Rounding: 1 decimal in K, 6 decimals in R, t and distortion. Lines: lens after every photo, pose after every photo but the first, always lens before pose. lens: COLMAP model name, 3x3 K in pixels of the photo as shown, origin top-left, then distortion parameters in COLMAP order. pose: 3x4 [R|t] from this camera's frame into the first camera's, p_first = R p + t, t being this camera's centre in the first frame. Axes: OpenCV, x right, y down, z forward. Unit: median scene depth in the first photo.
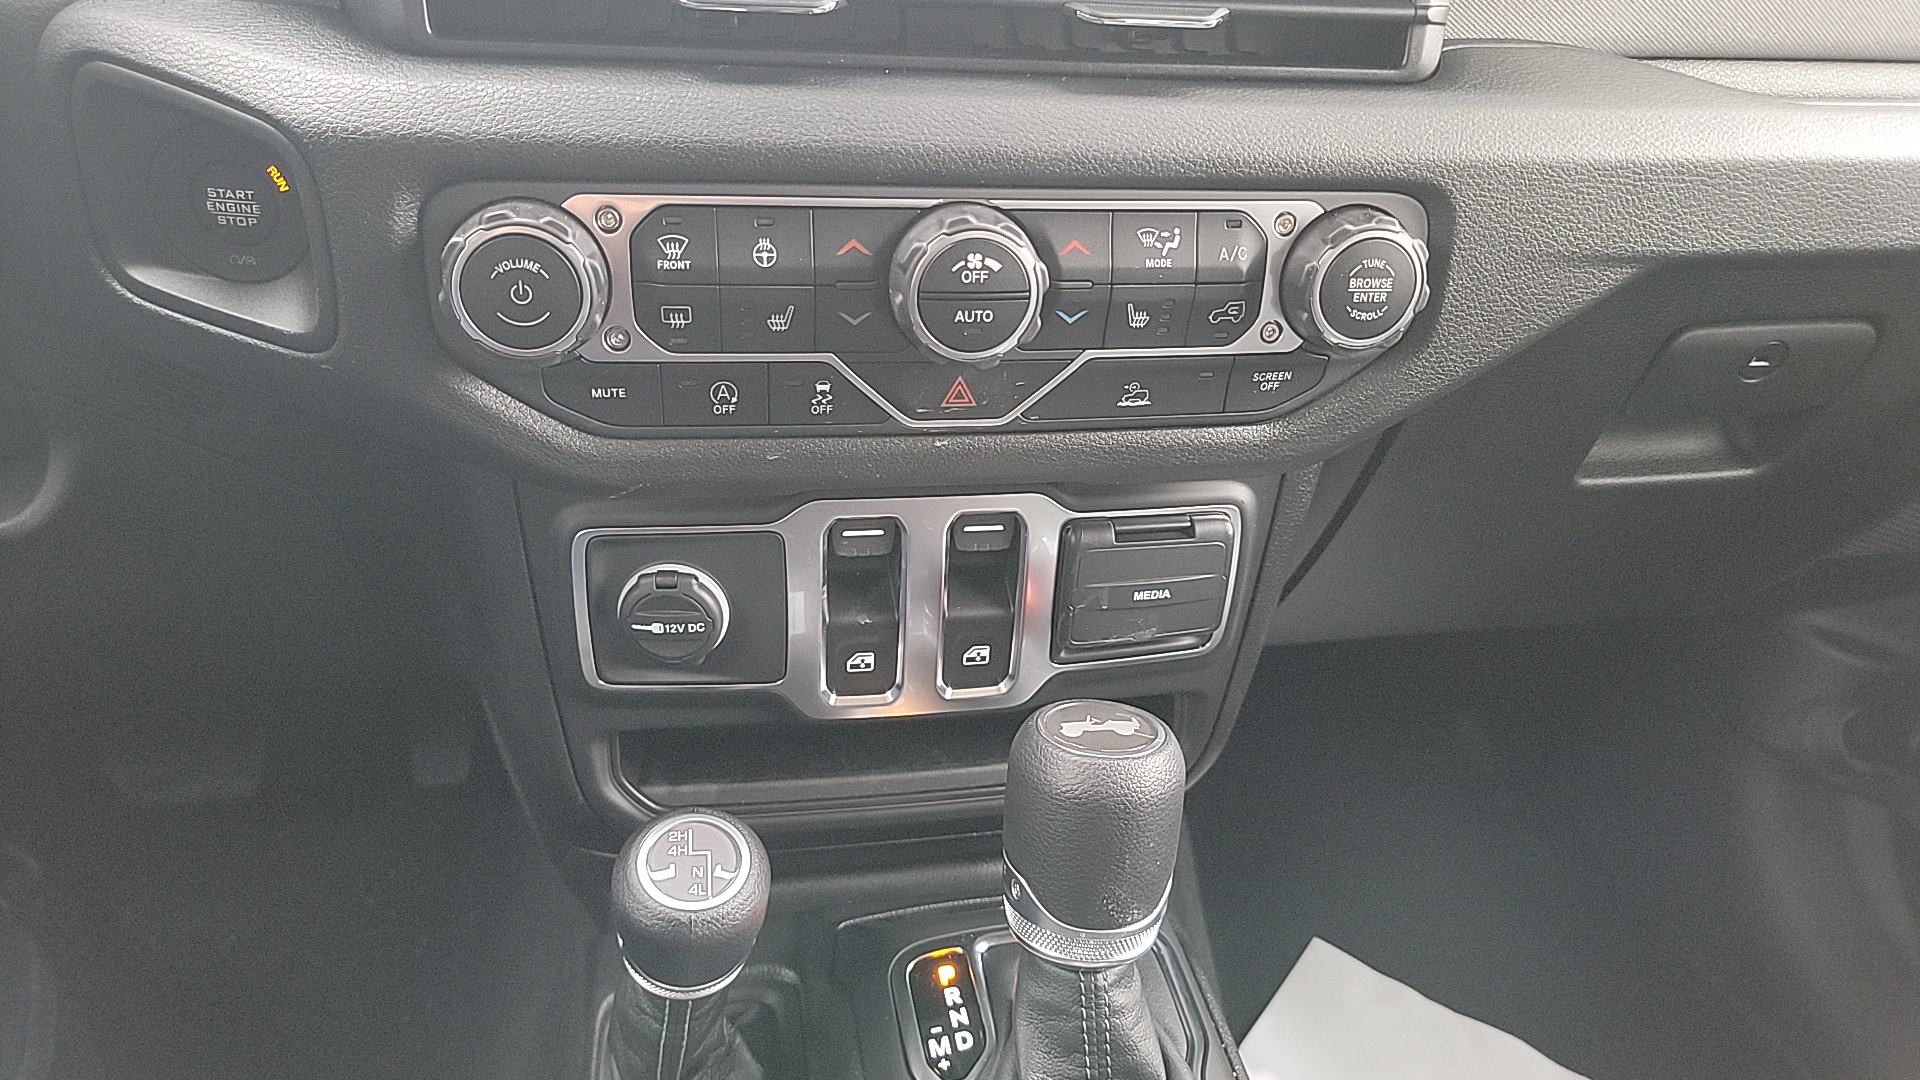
lens RADIAL K [[1364.4, 0, 960.0], [0, 1364.4, 540.0], [0, 0, 1]] dist [0.097193, -0.086469]
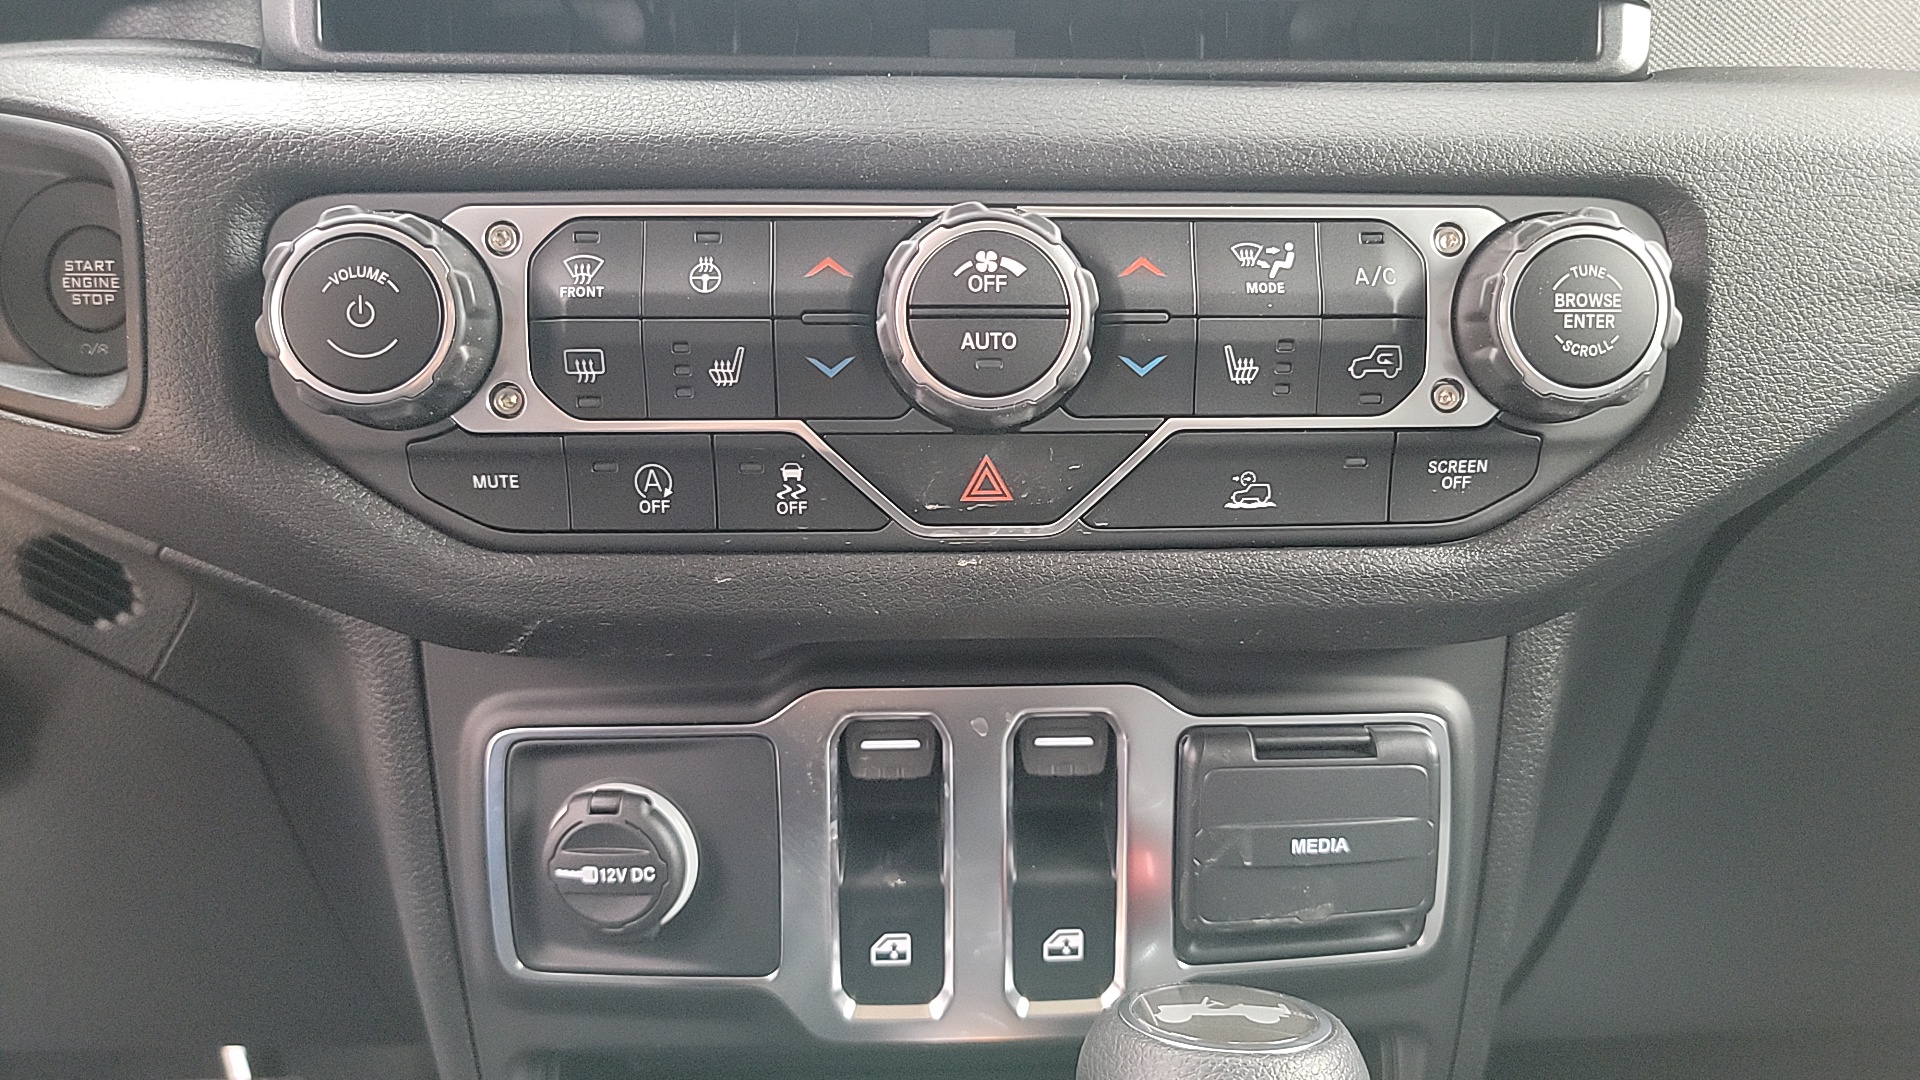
lens RADIAL K [[1441.3, 0, 962.6], [0, 1441.3, 476.9], [0, 0, 1]] dist [0.032661, -0.004135]
pose [[0.988803, -0.032279, -0.145696, 0.094795], [-0.019088, 0.940949, -0.338010, 0.138875], [0.148003, 0.337006, 0.929797, 0.319233]]
